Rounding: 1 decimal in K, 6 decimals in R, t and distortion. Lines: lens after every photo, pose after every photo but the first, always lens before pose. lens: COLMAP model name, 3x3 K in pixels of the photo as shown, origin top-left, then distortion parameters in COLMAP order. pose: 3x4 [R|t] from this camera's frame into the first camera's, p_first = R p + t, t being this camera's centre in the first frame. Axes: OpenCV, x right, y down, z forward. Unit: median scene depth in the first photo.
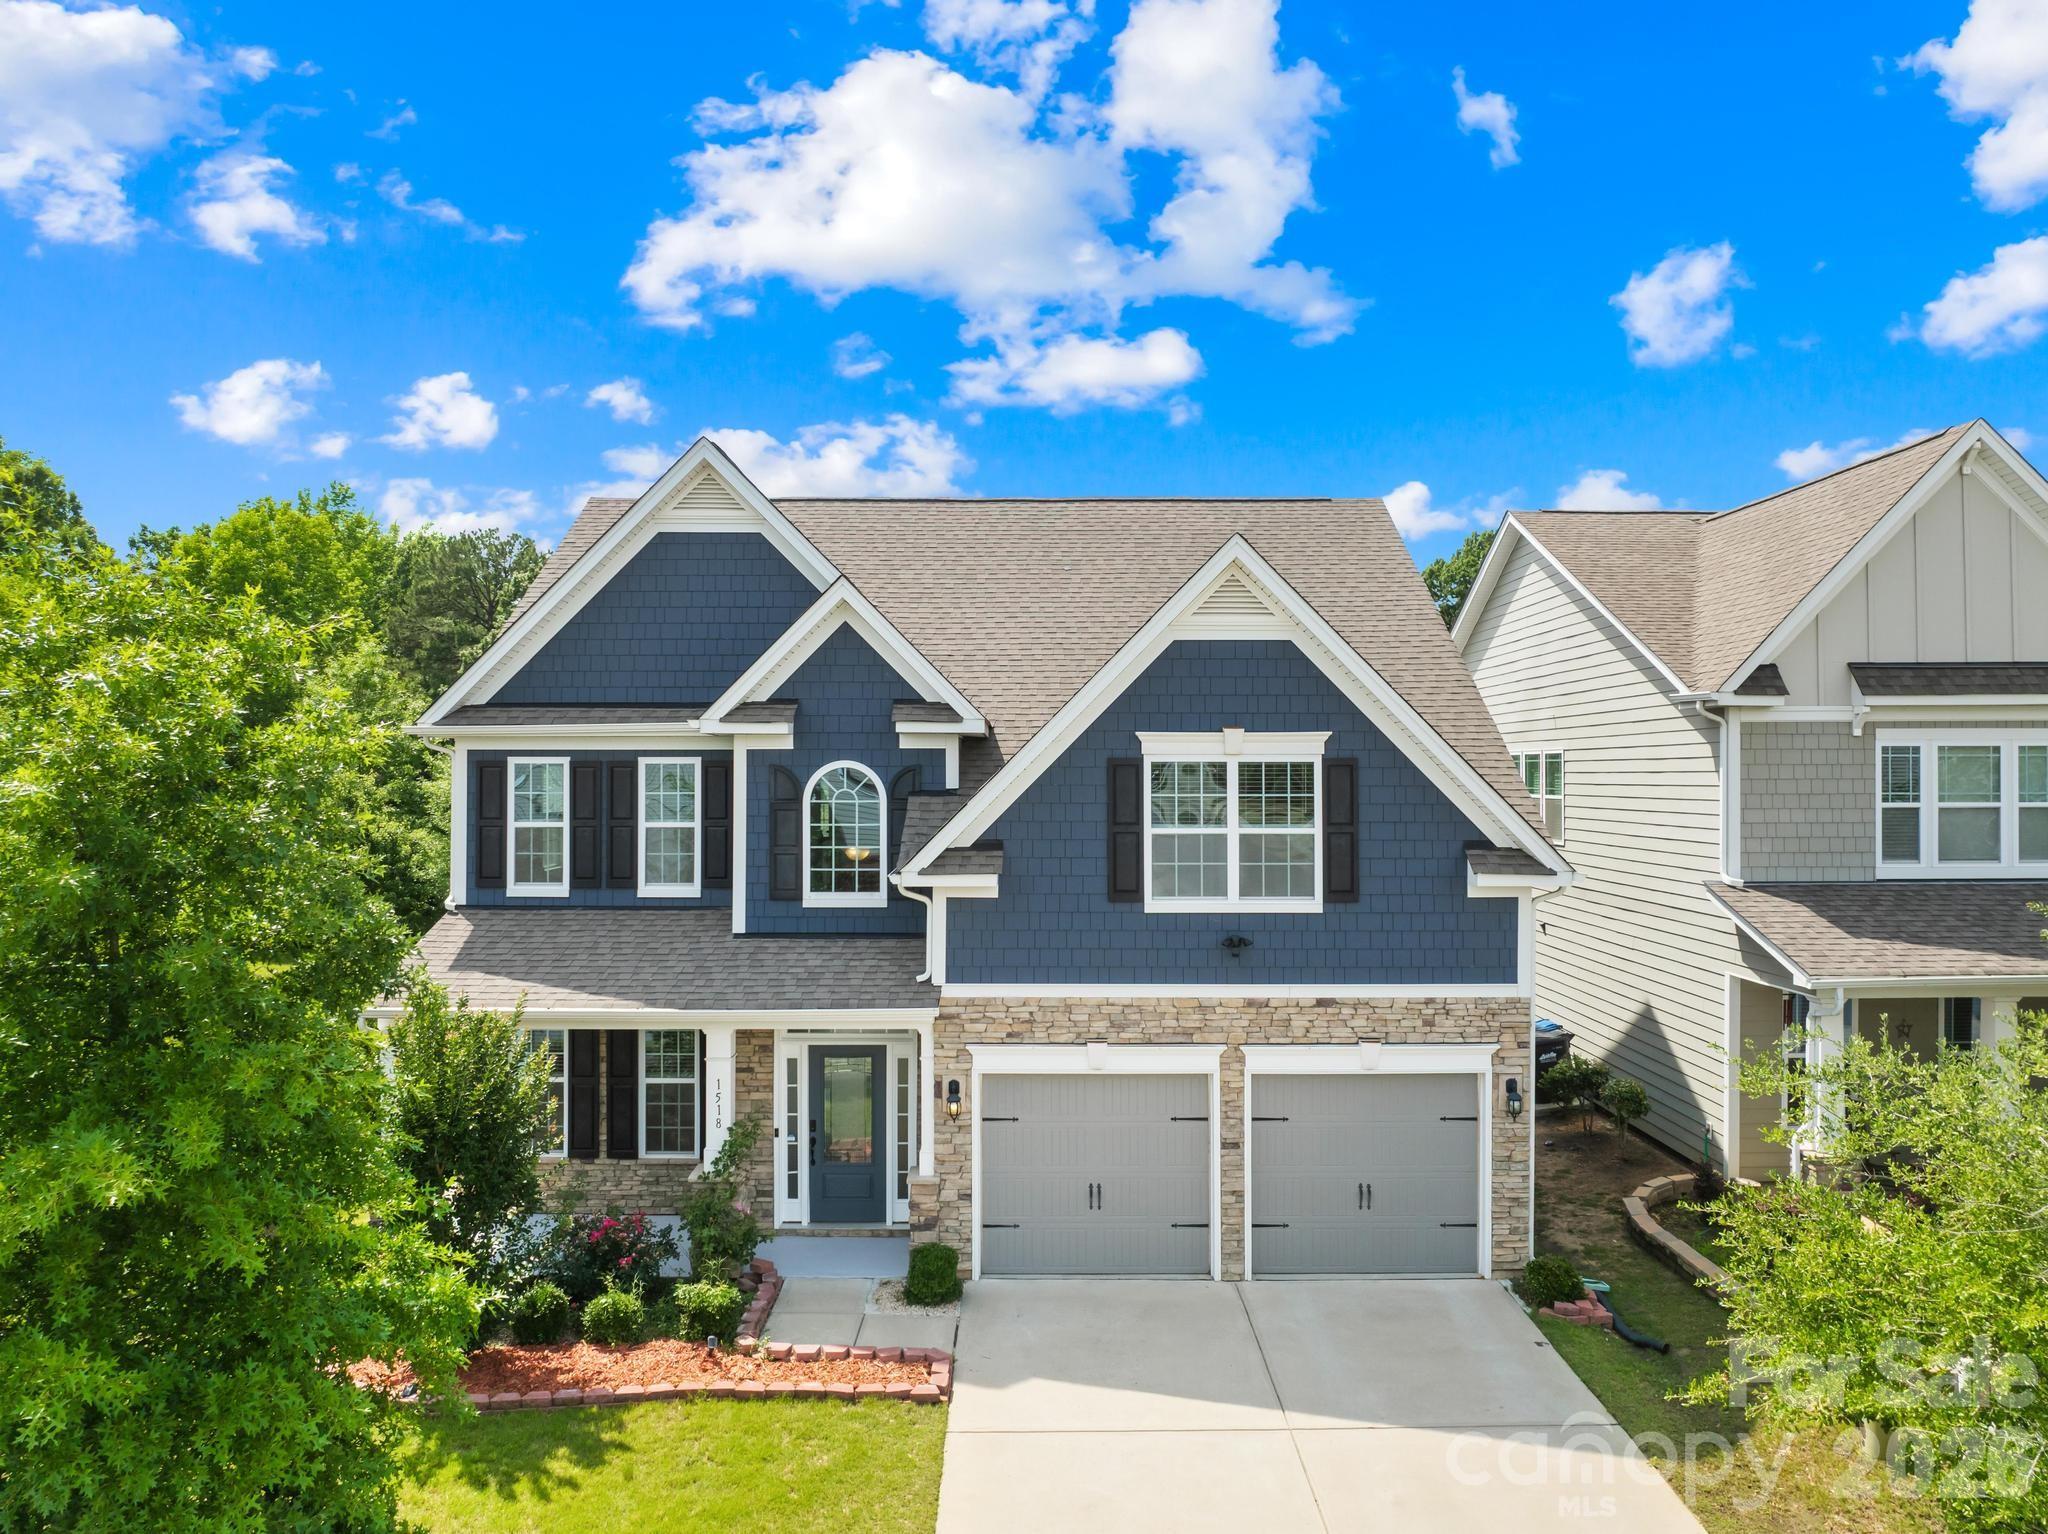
lens RADIAL K [[1506.6, 0, 1024.0], [0, 1506.6, 767.0], [0, 0, 1]] dist [-0.007221, 0.004540]
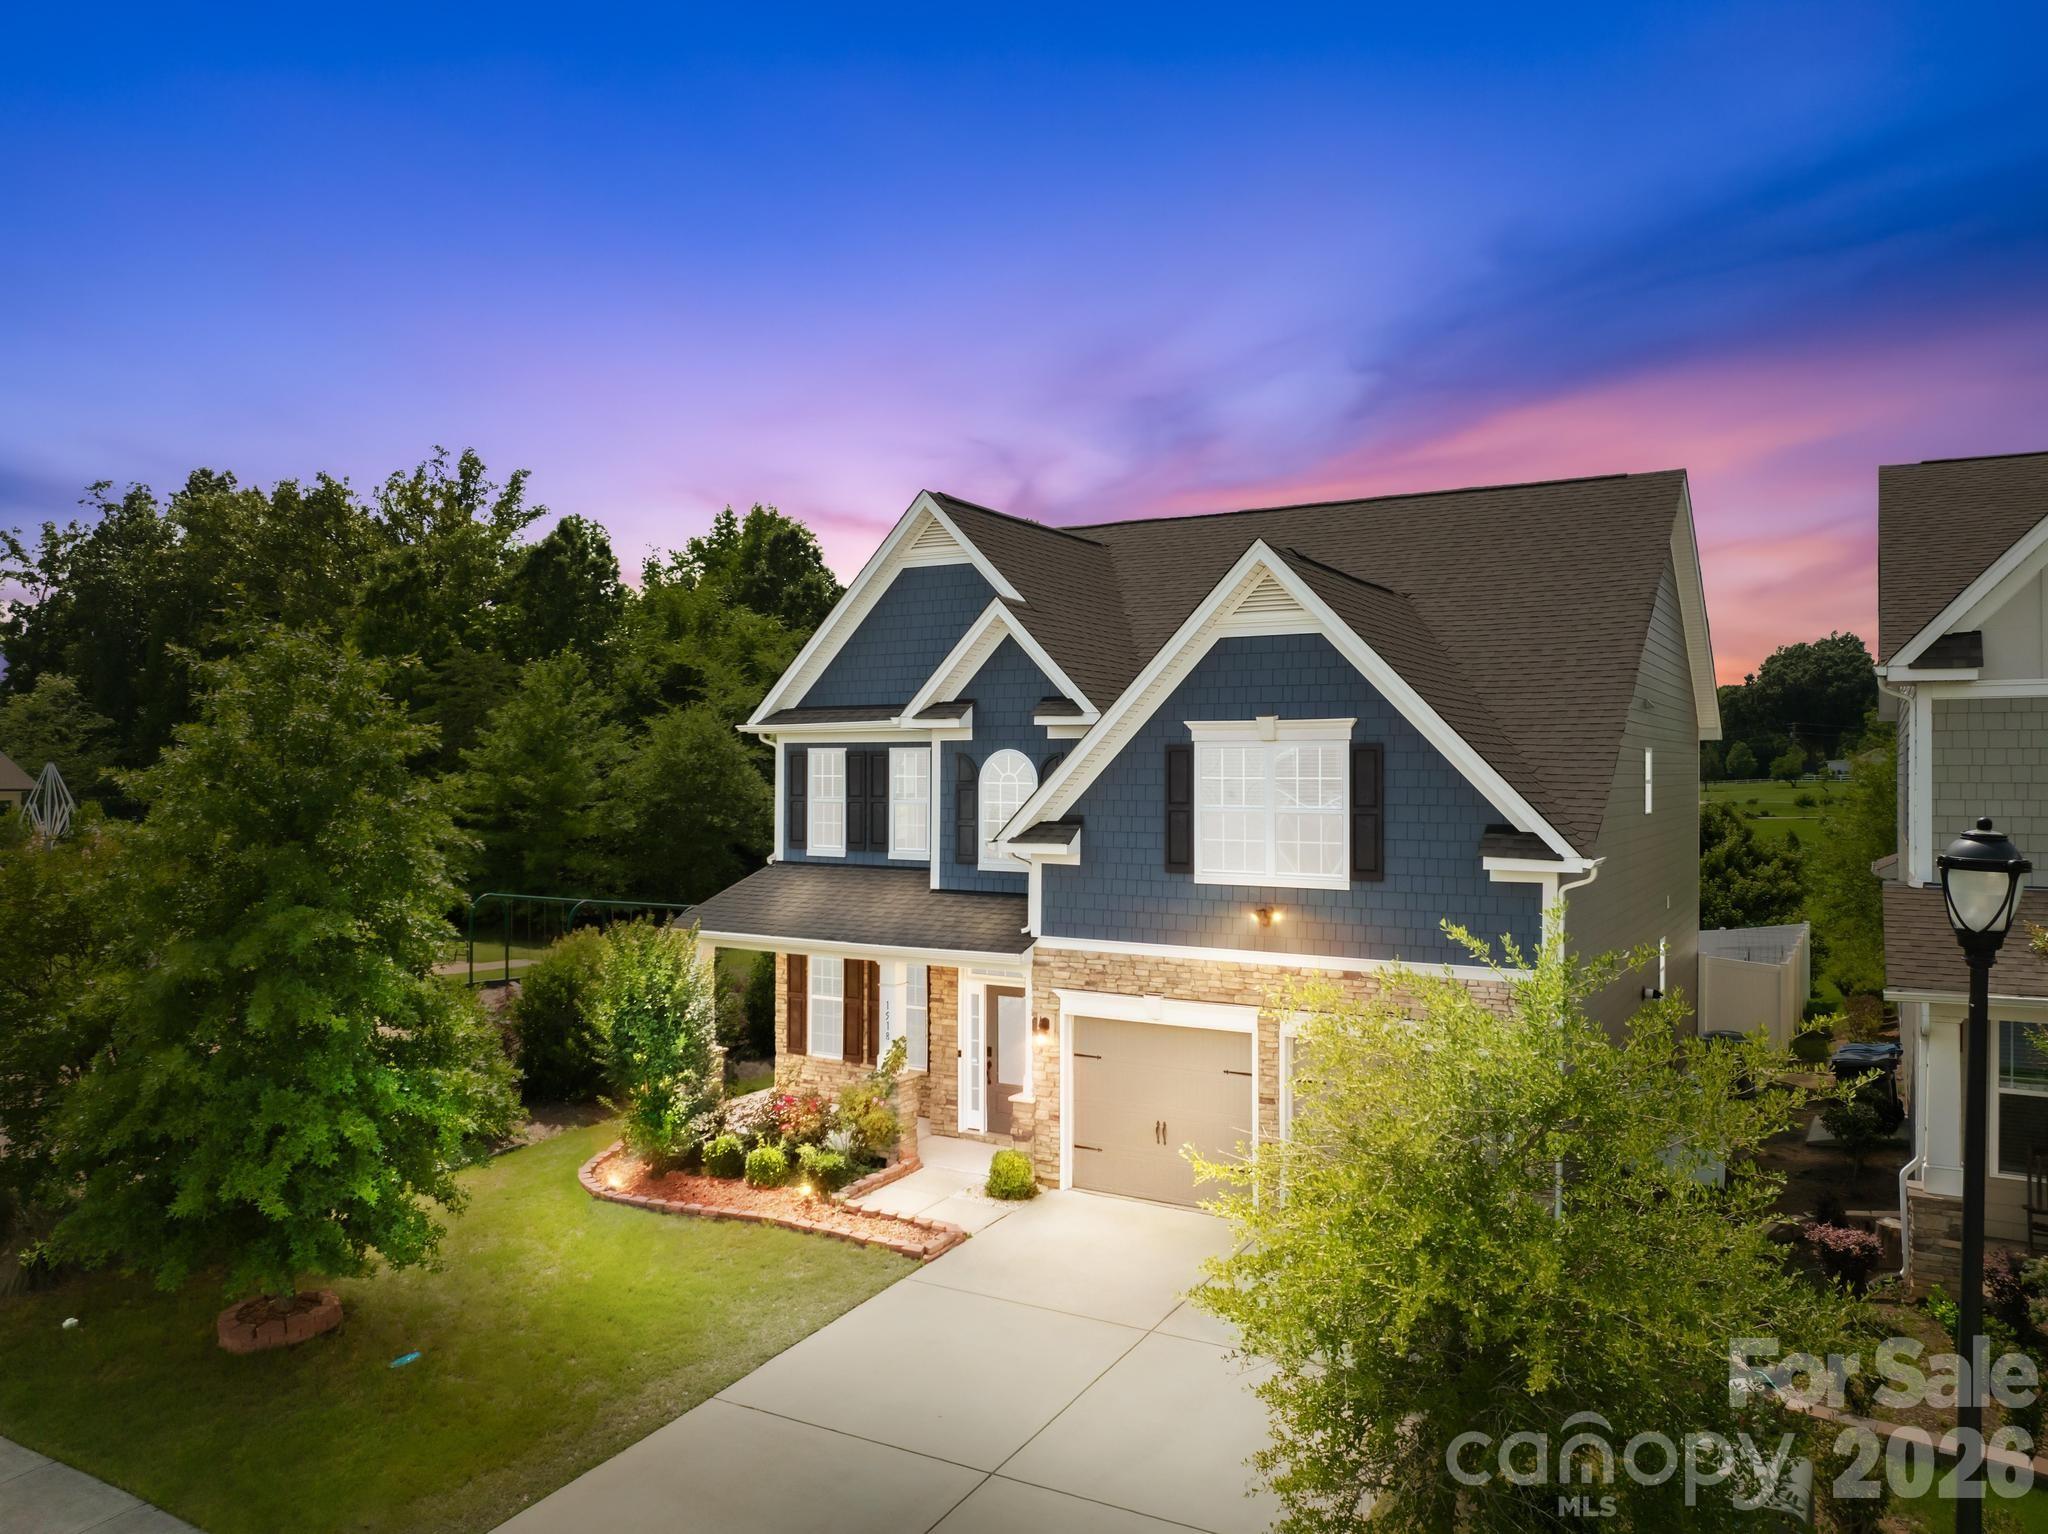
lens RADIAL K [[1506.6, 0, 1024.0], [0, 1506.6, 767.0], [0, 0, 1]] dist [-0.007221, 0.004540]
pose [[0.852402, 0.000241, -0.522887, 0.555525], [-0.001266, 0.999998, -0.001602, 0.012646], [0.522885, 0.002028, 0.852401, -0.017955]]
